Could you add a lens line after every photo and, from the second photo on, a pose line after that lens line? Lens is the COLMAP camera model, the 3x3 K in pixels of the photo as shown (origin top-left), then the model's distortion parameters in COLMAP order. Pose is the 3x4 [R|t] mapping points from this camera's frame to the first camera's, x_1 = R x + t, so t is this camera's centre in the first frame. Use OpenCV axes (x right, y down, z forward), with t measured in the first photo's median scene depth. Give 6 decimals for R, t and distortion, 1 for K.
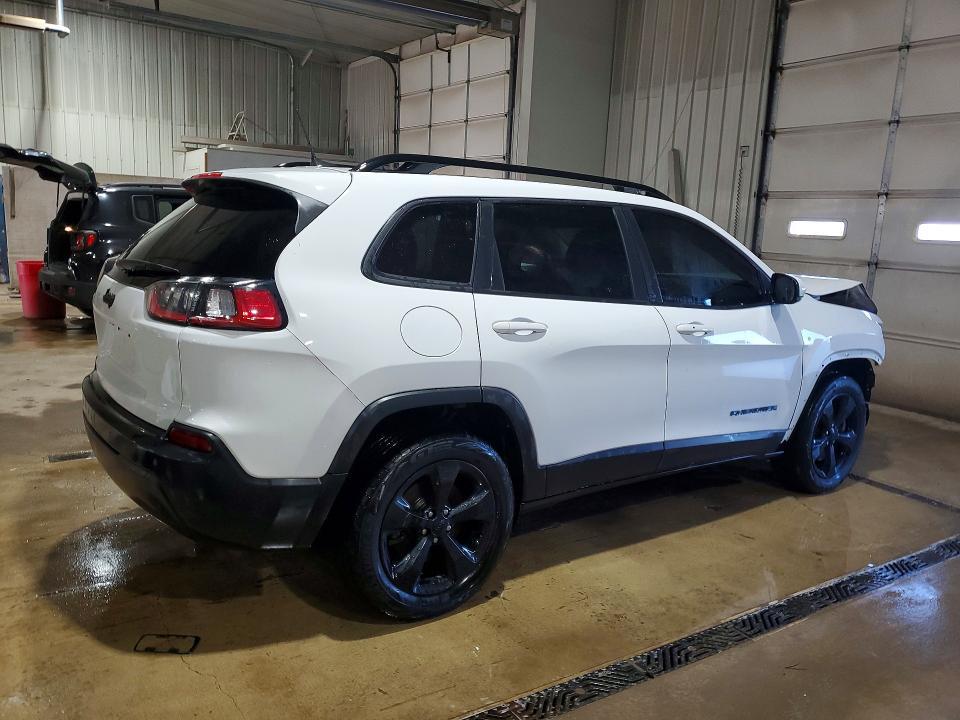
lens RADIAL K [[749.5, 0, 475.4], [0, 749.5, 362.4], [0, 0, 1]] dist [0.012691, 0.013521]
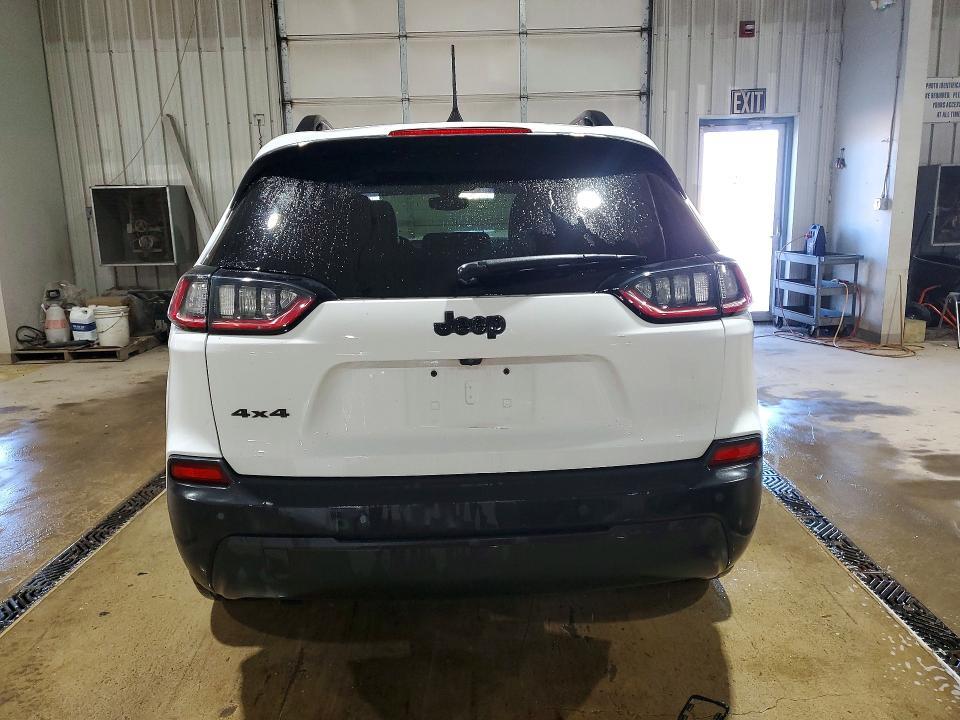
lens RADIAL K [[749.5, 0, 475.6], [0, 749.5, 357.2], [0, 0, 1]] dist [0.012691, 0.013521]
pose [[0.546495, -0.224719, 0.806749, -0.757195], [0.203381, 0.970100, 0.132450, -0.106842], [-0.812391, 0.091694, 0.575858, 0.480042]]
